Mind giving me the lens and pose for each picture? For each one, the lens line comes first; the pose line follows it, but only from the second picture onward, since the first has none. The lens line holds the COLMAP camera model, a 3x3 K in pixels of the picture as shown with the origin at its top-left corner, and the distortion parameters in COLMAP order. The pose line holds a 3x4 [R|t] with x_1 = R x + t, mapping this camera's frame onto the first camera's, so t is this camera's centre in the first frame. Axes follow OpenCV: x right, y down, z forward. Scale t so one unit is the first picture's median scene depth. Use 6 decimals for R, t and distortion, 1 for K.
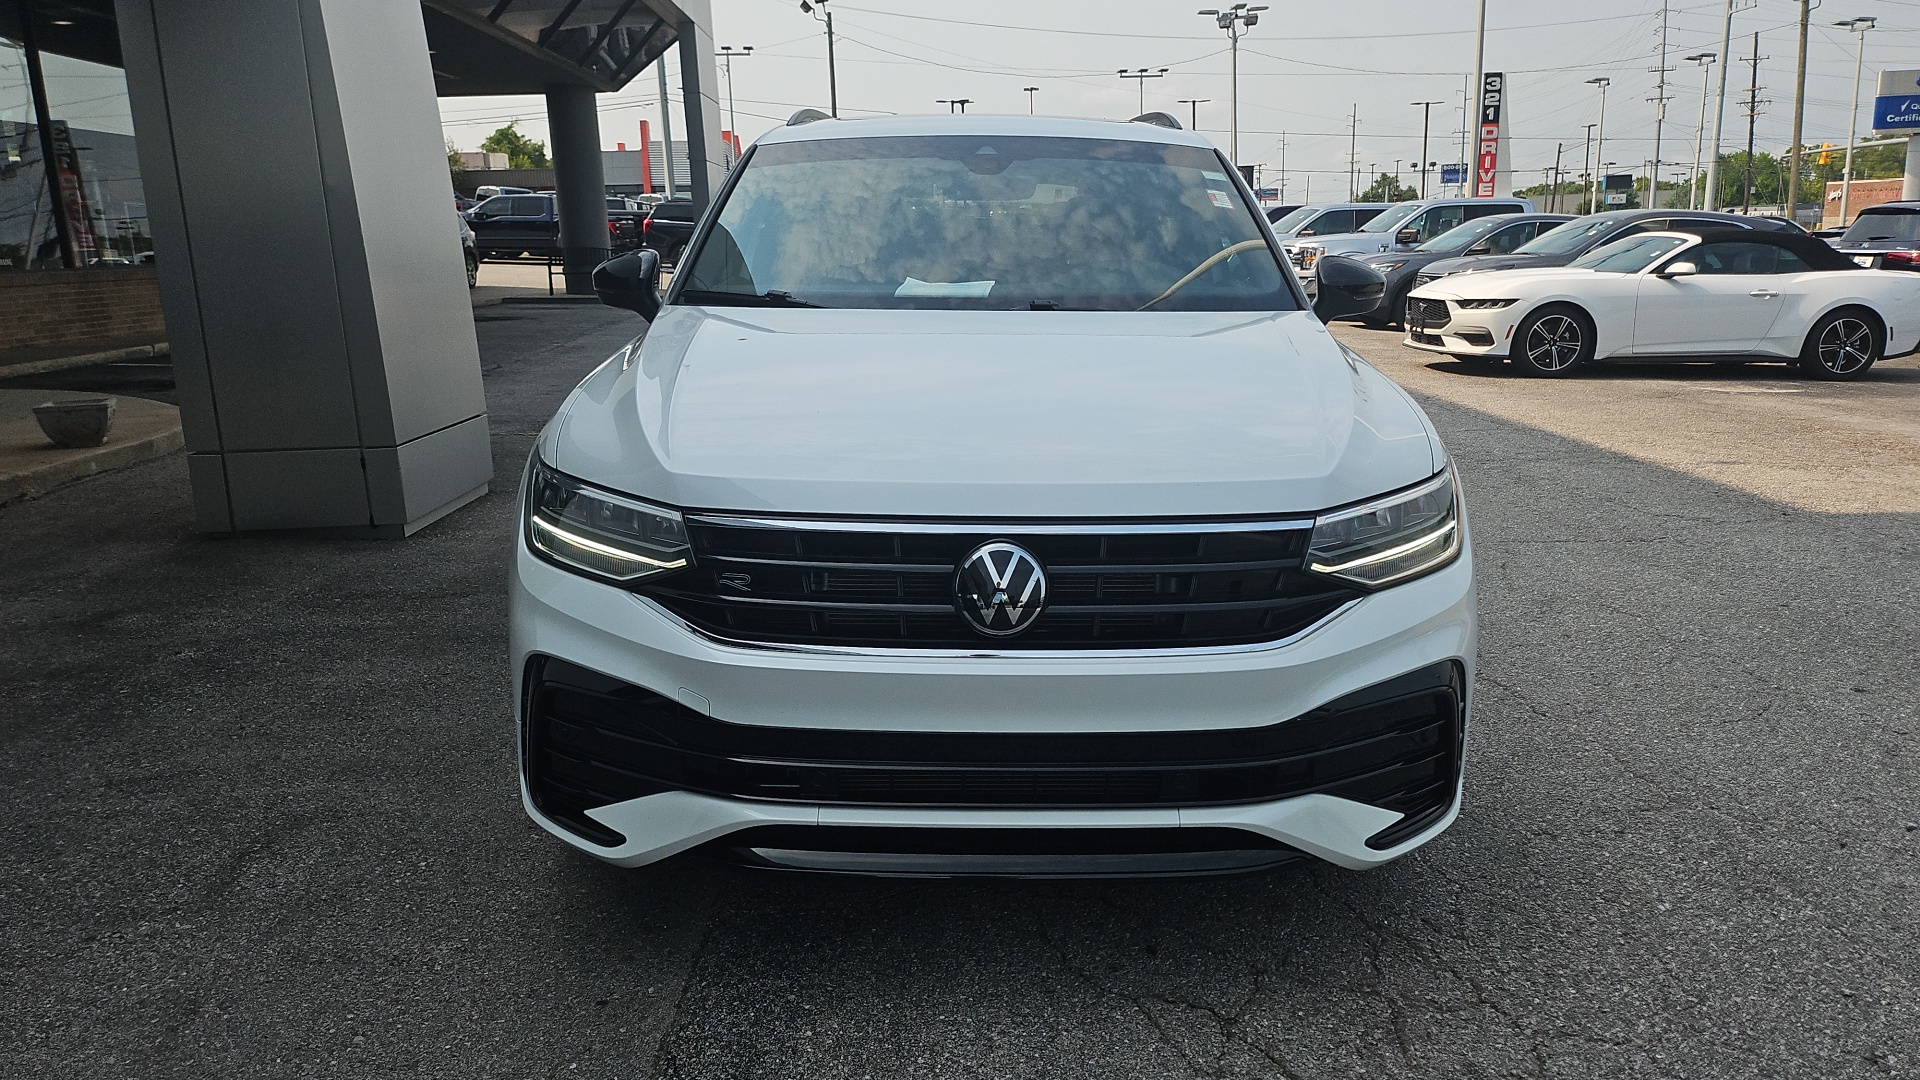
lens RADIAL K [[1366.6, 0, 976.8], [0, 1366.6, 538.5], [0, 0, 1]] dist [0.050481, -0.057978]
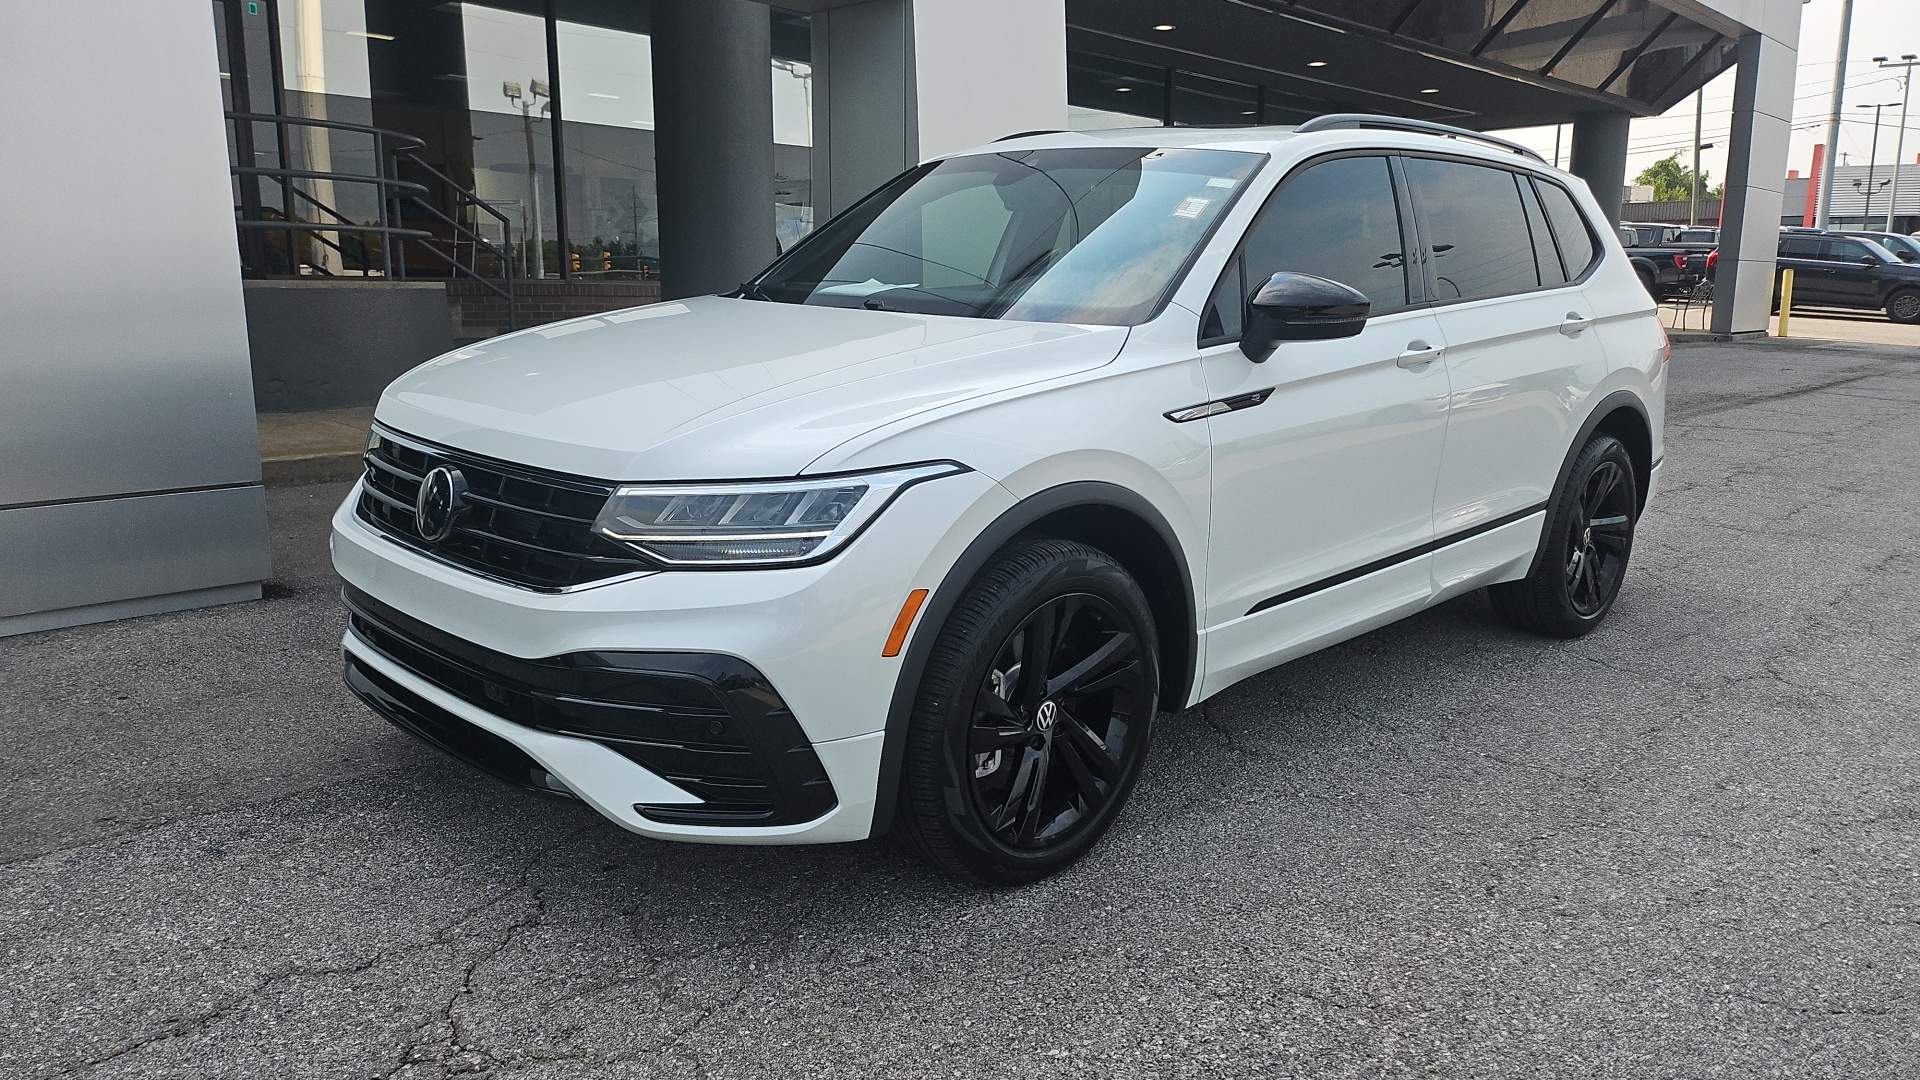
lens RADIAL K [[1366.6, 0, 961.0], [0, 1366.6, 536.4], [0, 0, 1]] dist [0.050481, -0.057978]
pose [[0.708708, 0.169385, -0.684866, 0.808726], [-0.186395, 0.981212, 0.049795, -0.053138], [0.680433, 0.092366, 0.726966, 0.286611]]
